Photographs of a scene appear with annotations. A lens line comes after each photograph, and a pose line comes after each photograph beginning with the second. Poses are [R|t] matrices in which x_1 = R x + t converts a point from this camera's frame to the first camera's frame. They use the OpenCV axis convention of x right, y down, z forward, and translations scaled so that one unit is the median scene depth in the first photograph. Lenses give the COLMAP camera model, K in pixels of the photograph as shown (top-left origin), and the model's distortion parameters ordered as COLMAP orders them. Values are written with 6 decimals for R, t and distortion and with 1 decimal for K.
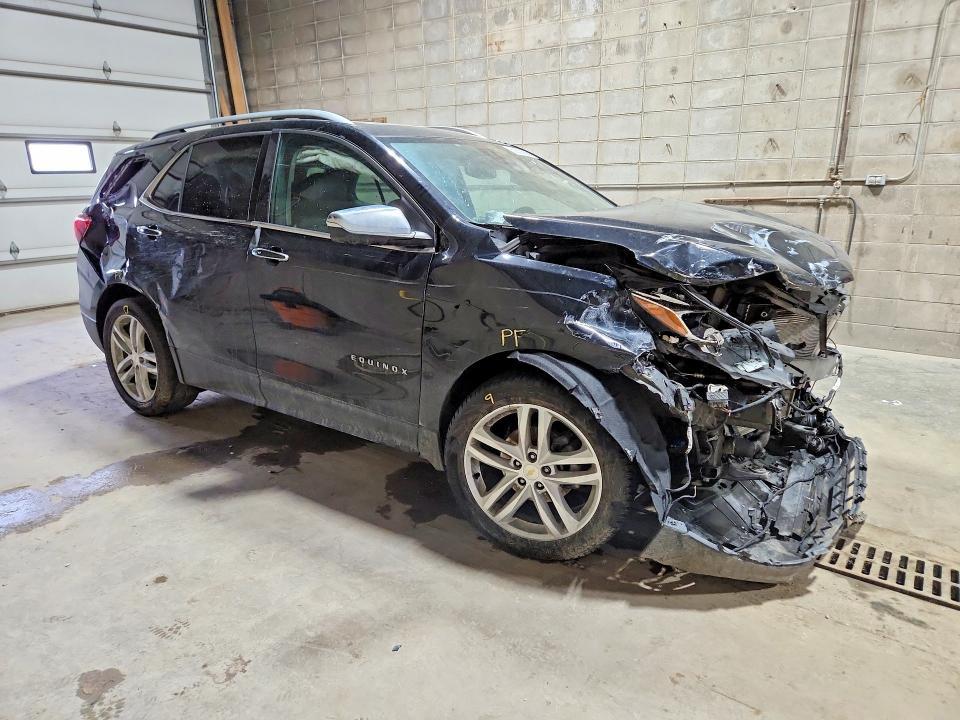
lens RADIAL K [[641.5, 0, 471.7], [0, 641.5, 352.5], [0, 0, 1]] dist [0.033646, -0.022245]
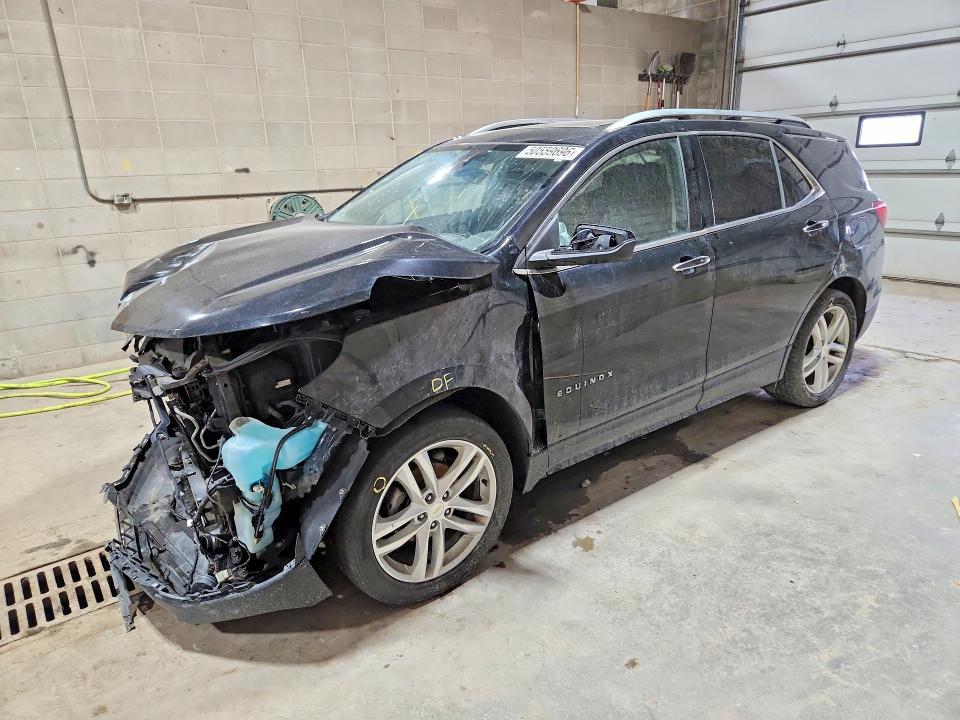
lens RADIAL K [[641.5, 0, 480.6], [0, 641.5, 361.0], [0, 0, 1]] dist [0.033646, -0.022245]
pose [[-0.272569, 0.308960, -0.911180, 0.570631], [-0.219832, 0.901989, 0.371604, -0.226982], [0.936686, 0.301594, -0.177935, 0.739700]]
